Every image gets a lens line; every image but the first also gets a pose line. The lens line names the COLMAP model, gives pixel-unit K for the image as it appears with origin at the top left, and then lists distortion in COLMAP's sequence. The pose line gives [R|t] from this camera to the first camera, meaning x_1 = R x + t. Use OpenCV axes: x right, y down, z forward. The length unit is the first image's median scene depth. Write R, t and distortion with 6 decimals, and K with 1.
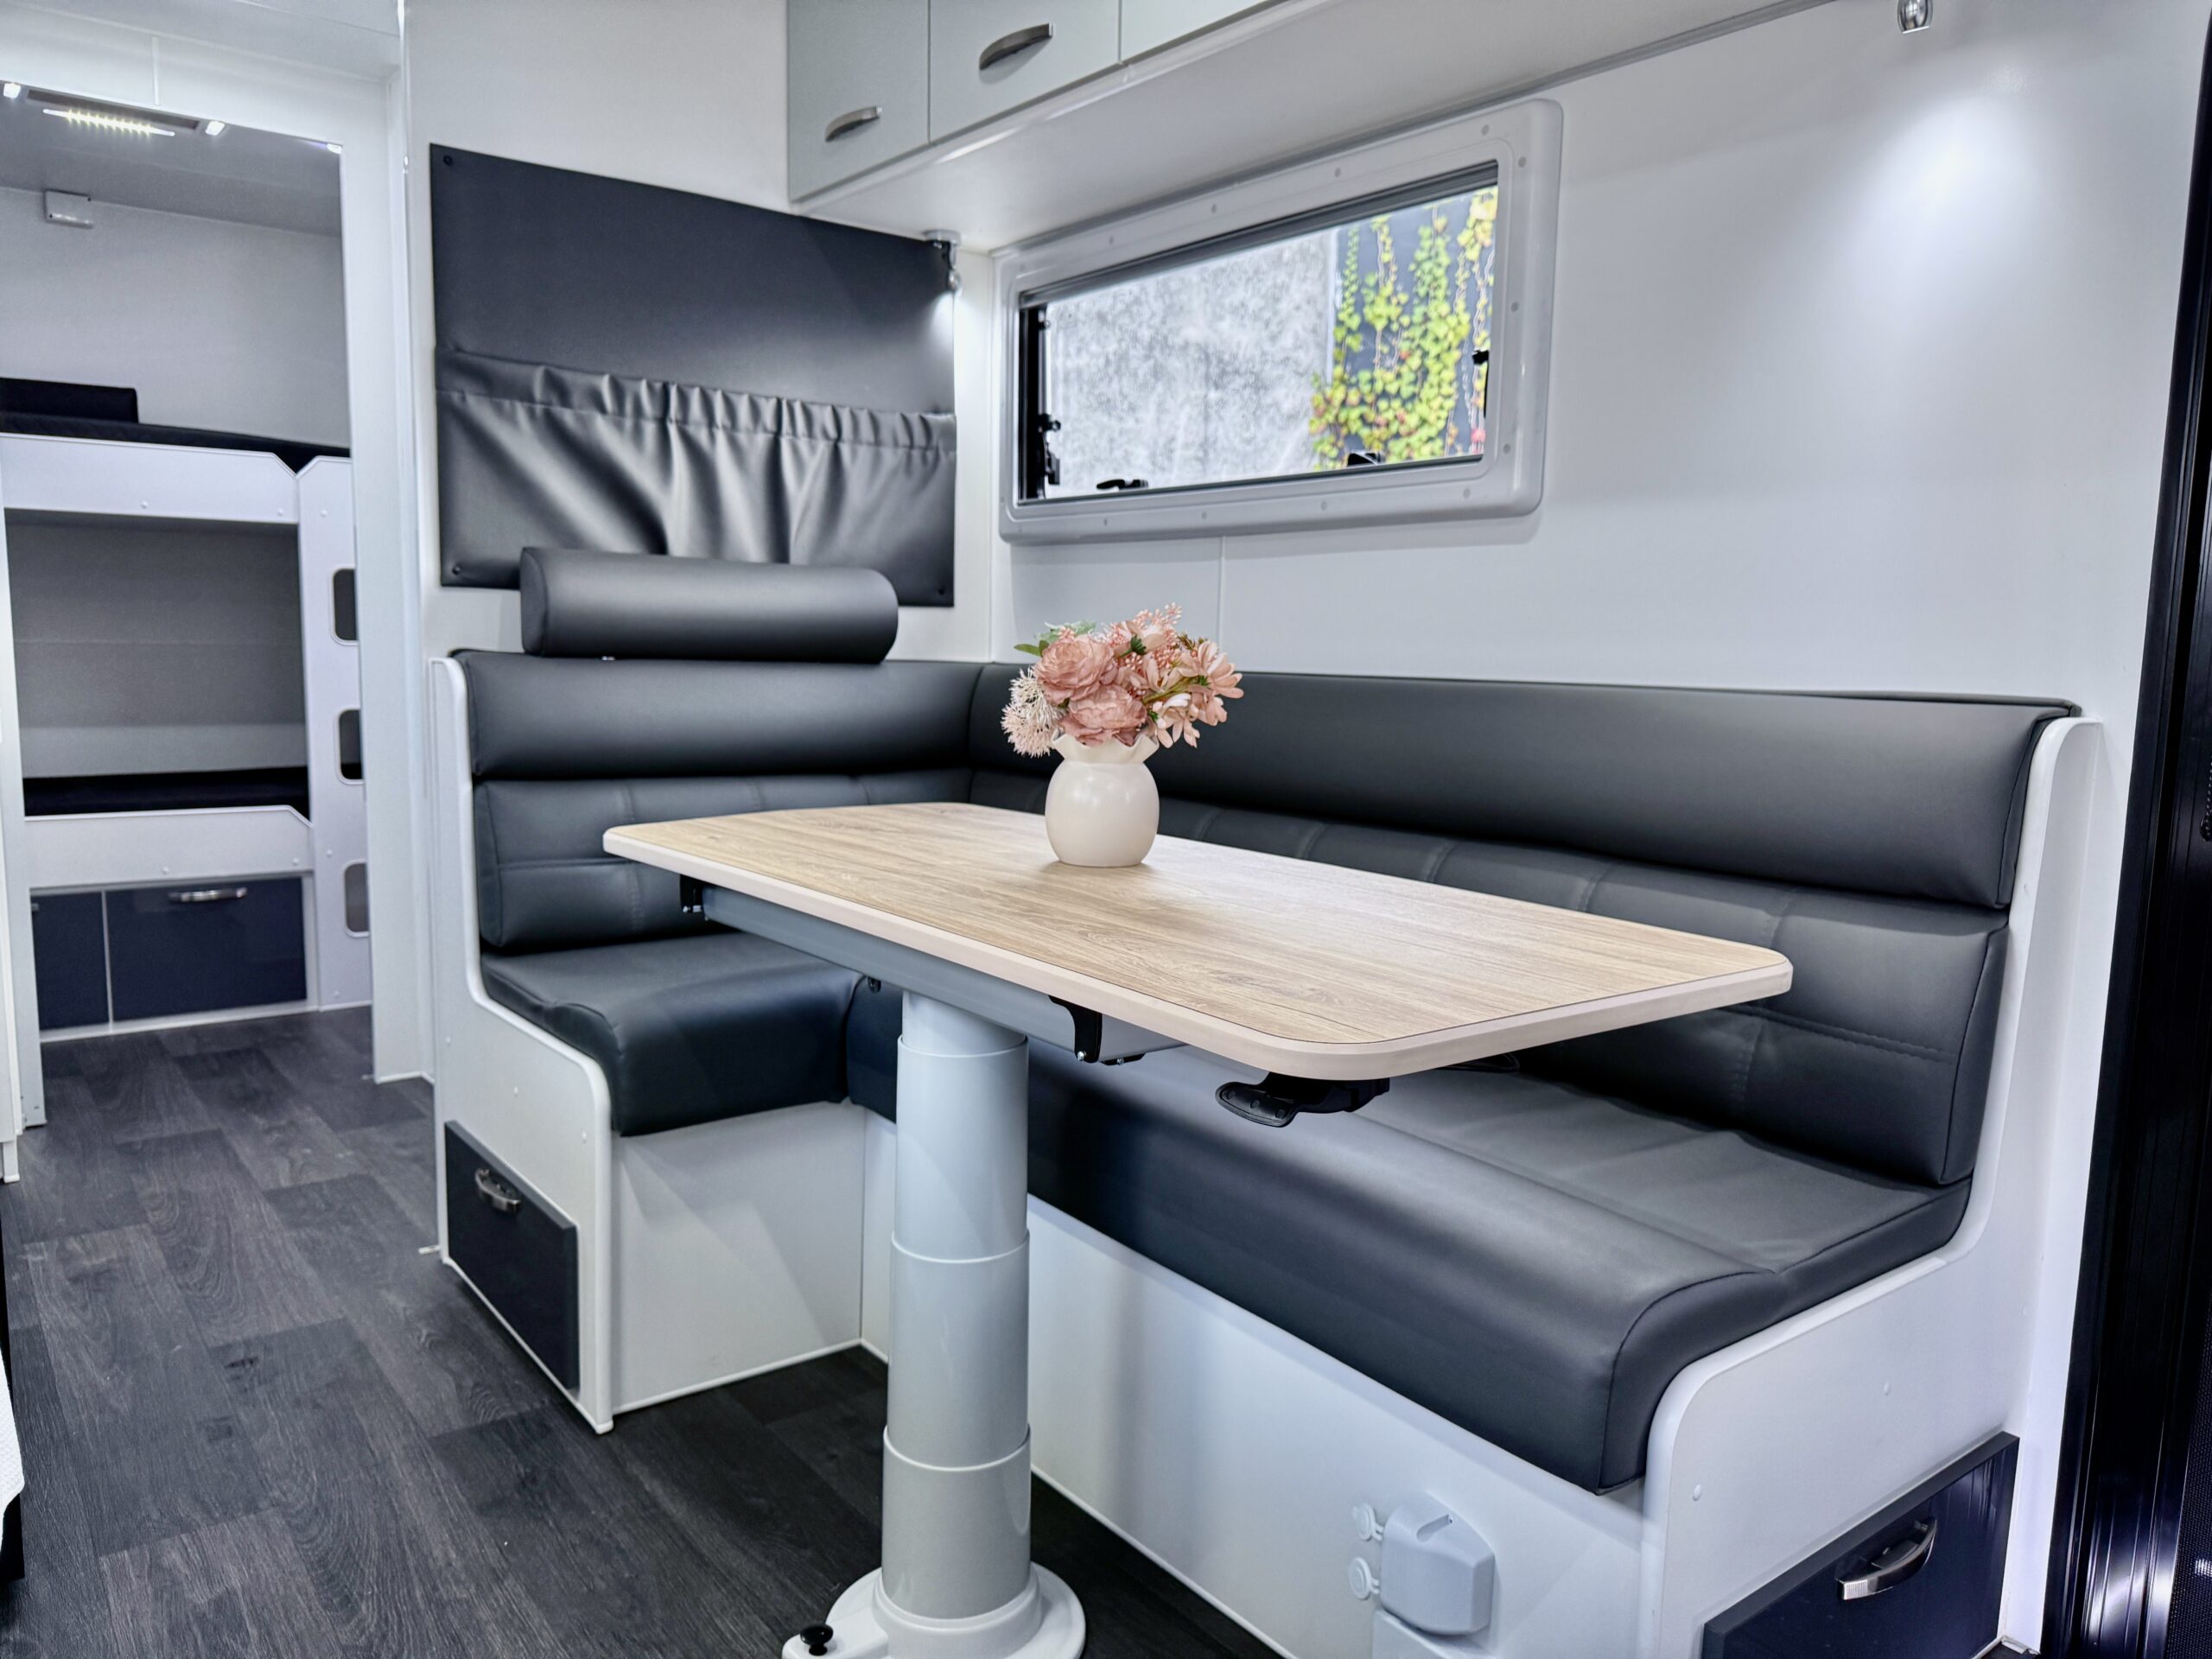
lens RADIAL K [[1575.0, 0, 1111.0], [0, 1575.0, 841.3], [0, 0, 1]] dist [-0.001133, -0.003738]
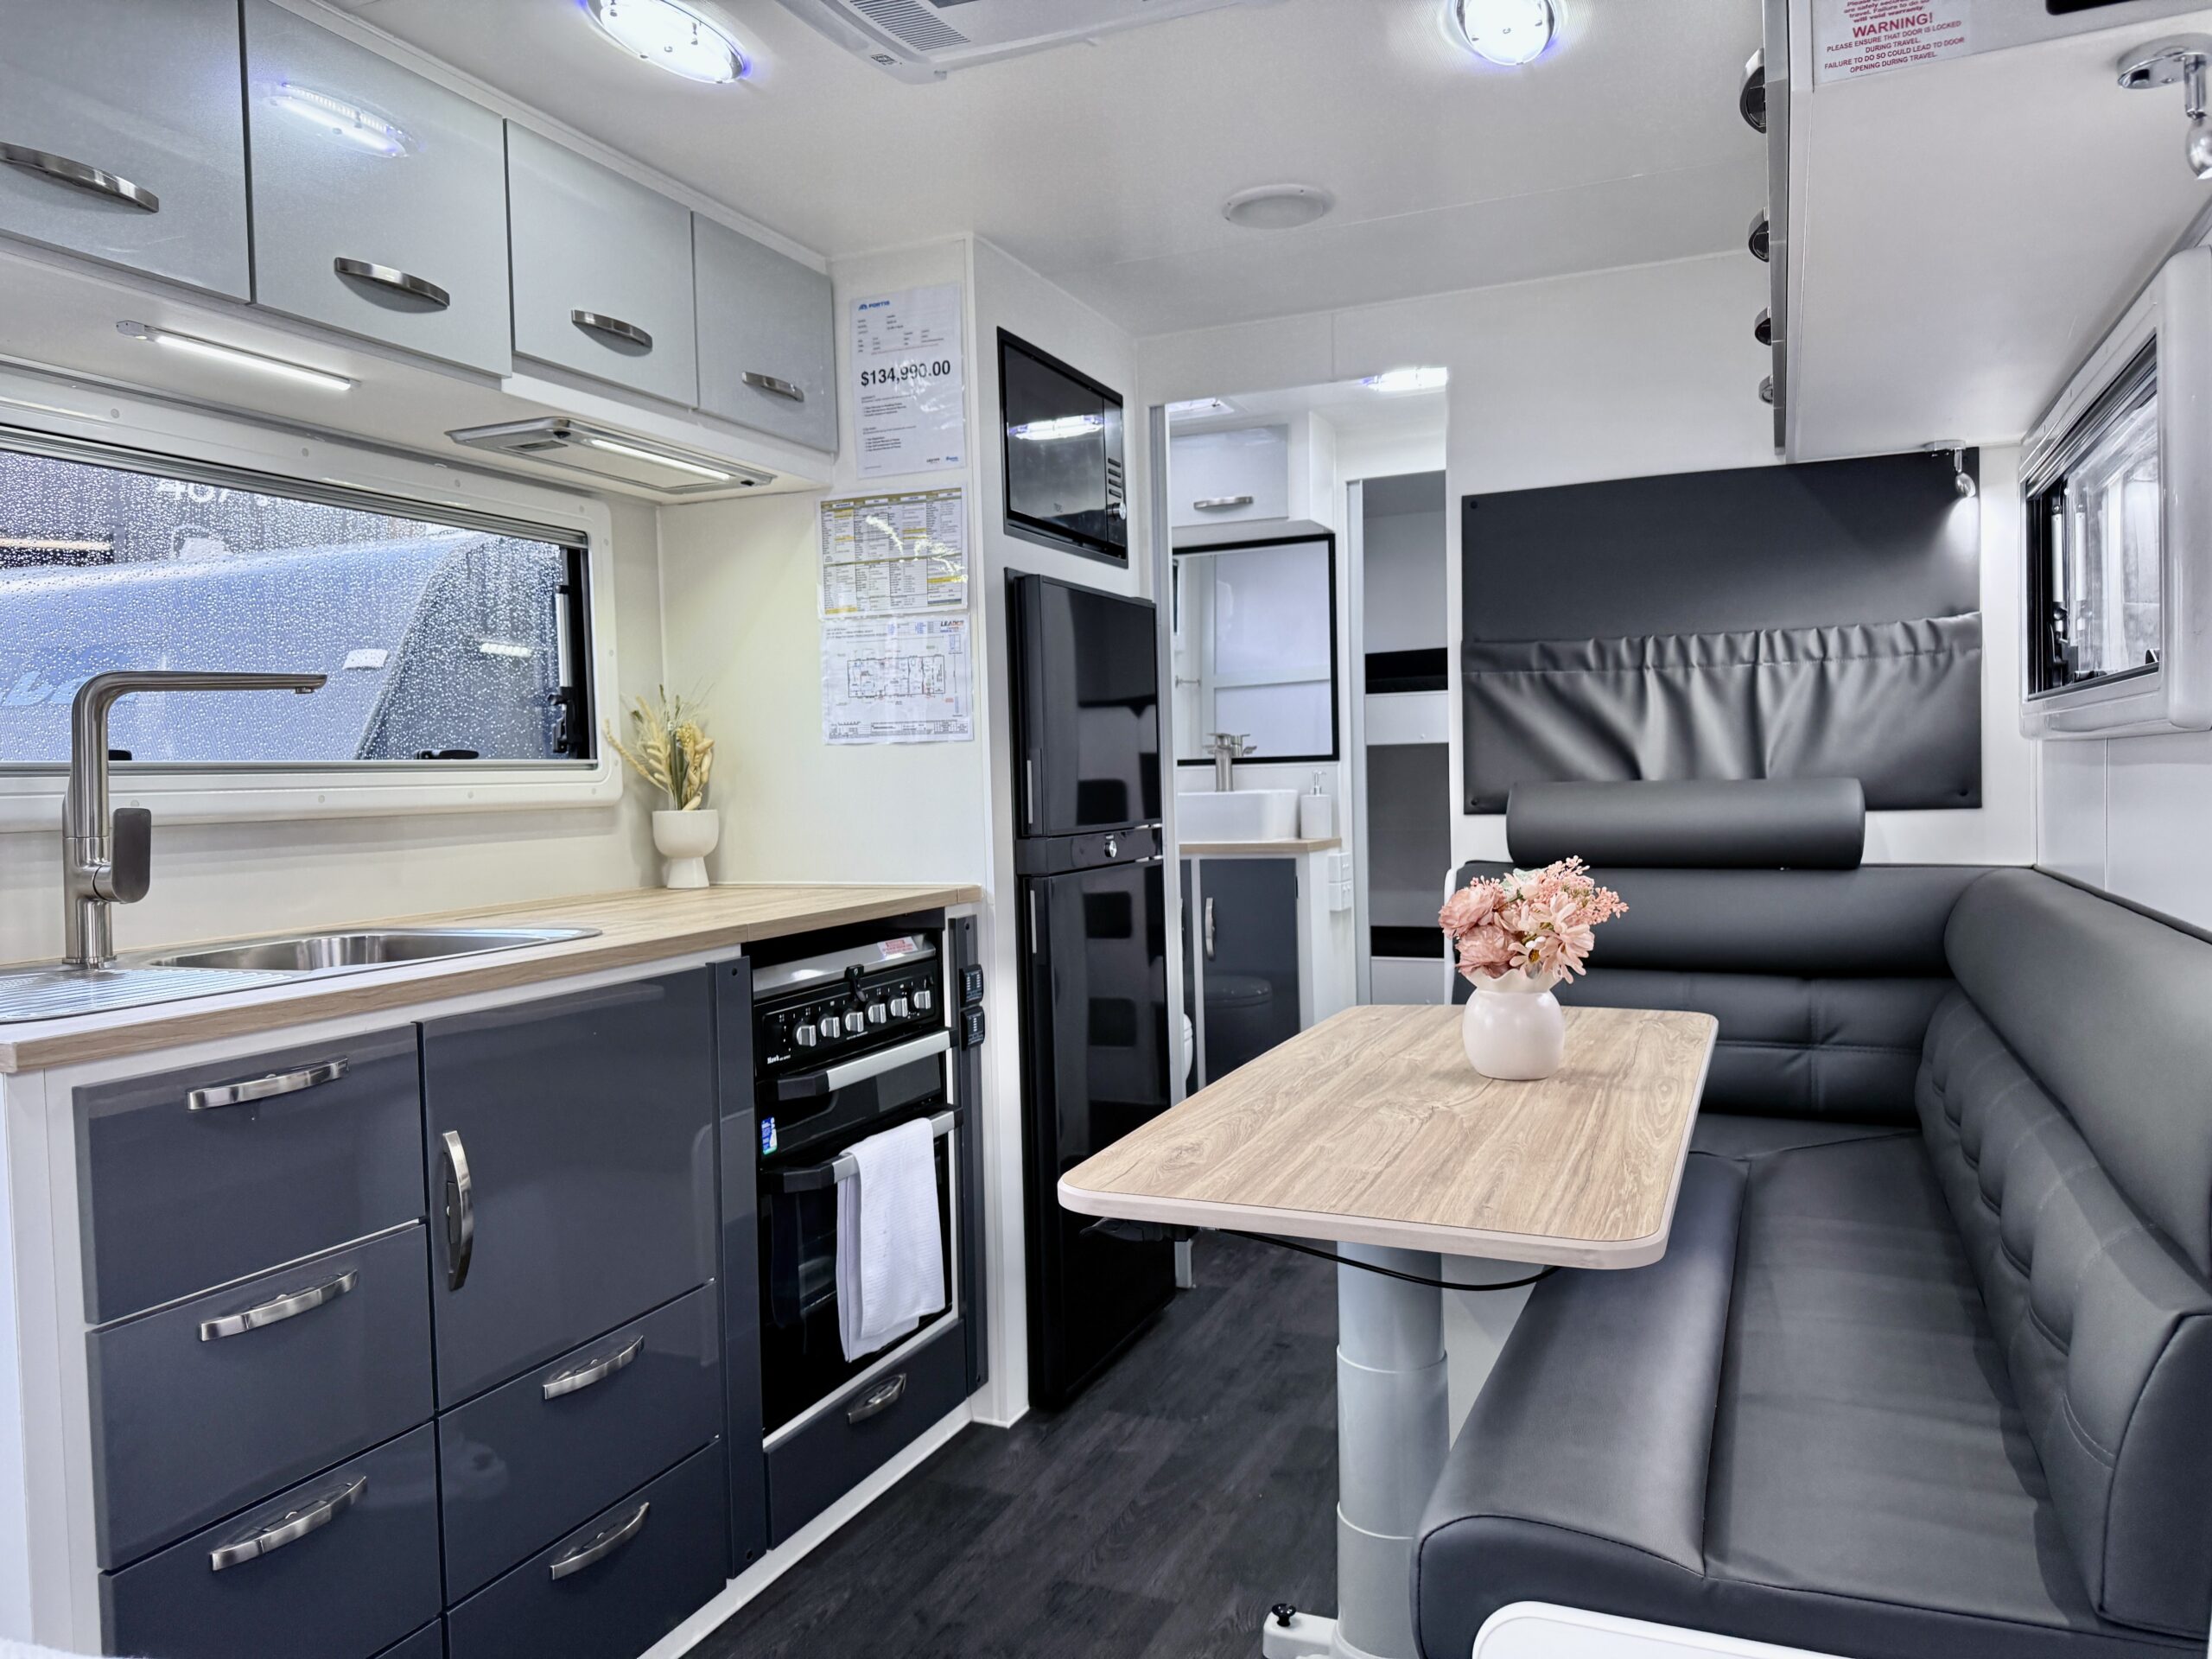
lens RADIAL K [[1575.0, 0, 1115.2], [0, 1575.0, 825.7], [0, 0, 1]] dist [-0.001133, -0.003738]
pose [[0.484002, -0.010836, -0.875000, 0.540259], [-0.073335, 0.995903, -0.052899, -0.053060], [0.871988, 0.089771, 0.481225, 0.083481]]
